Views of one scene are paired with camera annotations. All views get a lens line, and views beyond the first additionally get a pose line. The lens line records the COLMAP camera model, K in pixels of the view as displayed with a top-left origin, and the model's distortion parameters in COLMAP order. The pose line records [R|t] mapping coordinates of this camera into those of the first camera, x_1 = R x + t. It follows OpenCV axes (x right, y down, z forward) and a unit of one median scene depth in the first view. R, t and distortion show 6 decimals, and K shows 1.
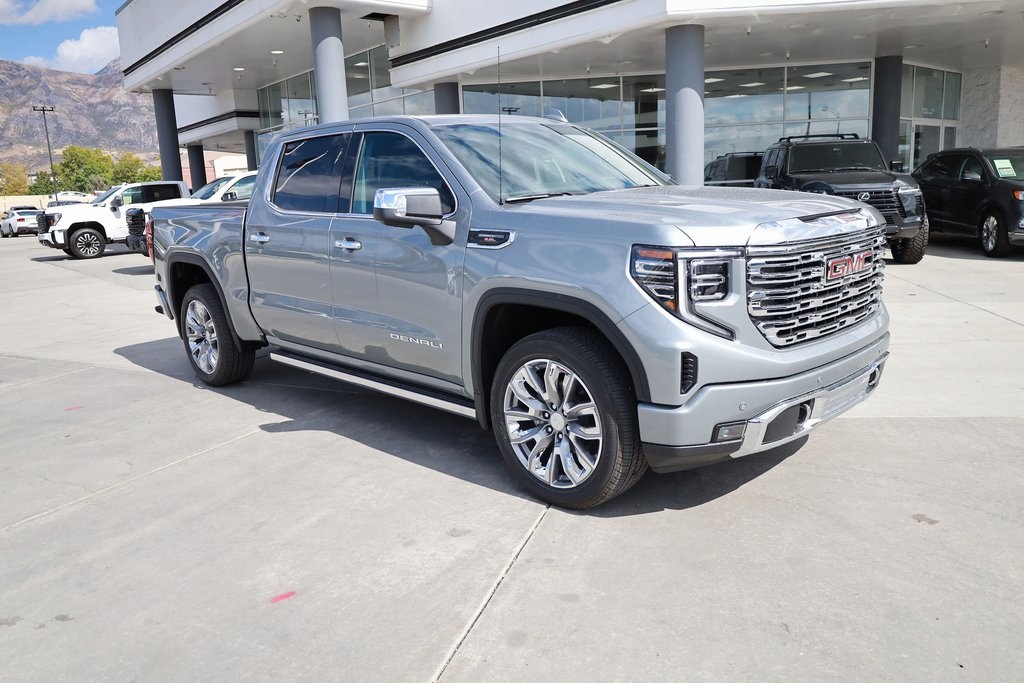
lens RADIAL K [[791.2, 0, 512.0], [0, 791.2, 341.5], [0, 0, 1]] dist [-0.011248, -0.008455]
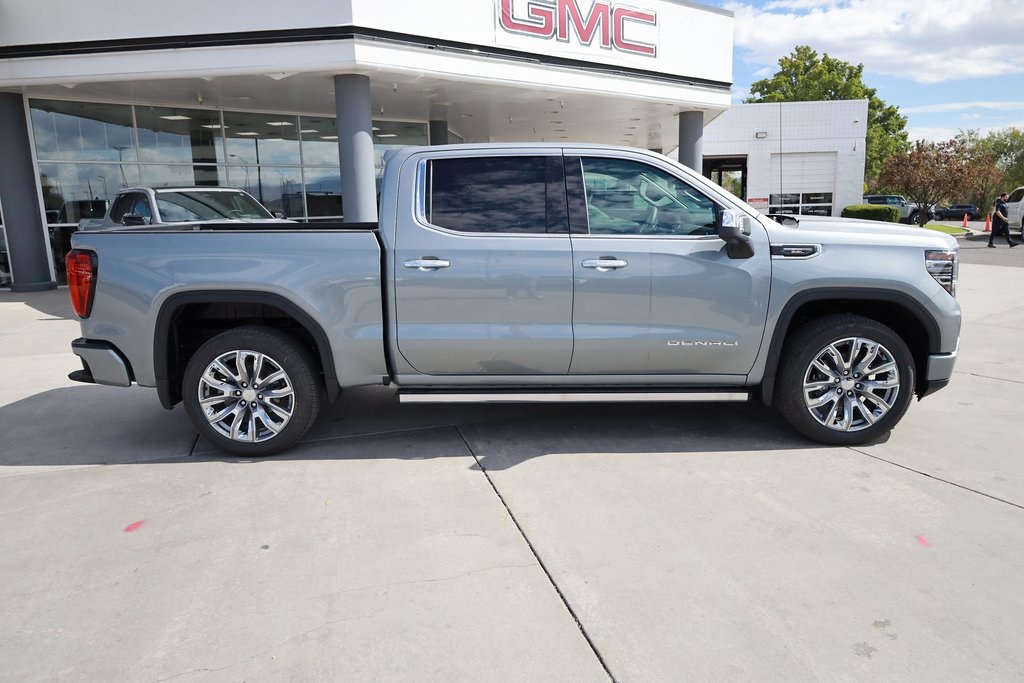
lens RADIAL K [[718.7, 0, 512.0], [0, 718.7, 341.5], [0, 0, 1]] dist [-0.009964, -0.001529]
pose [[0.695189, -0.103921, 0.711275, -0.895002], [0.128145, 0.991561, 0.019625, -0.050523], [-0.707312, 0.077503, 0.702640, 0.391727]]
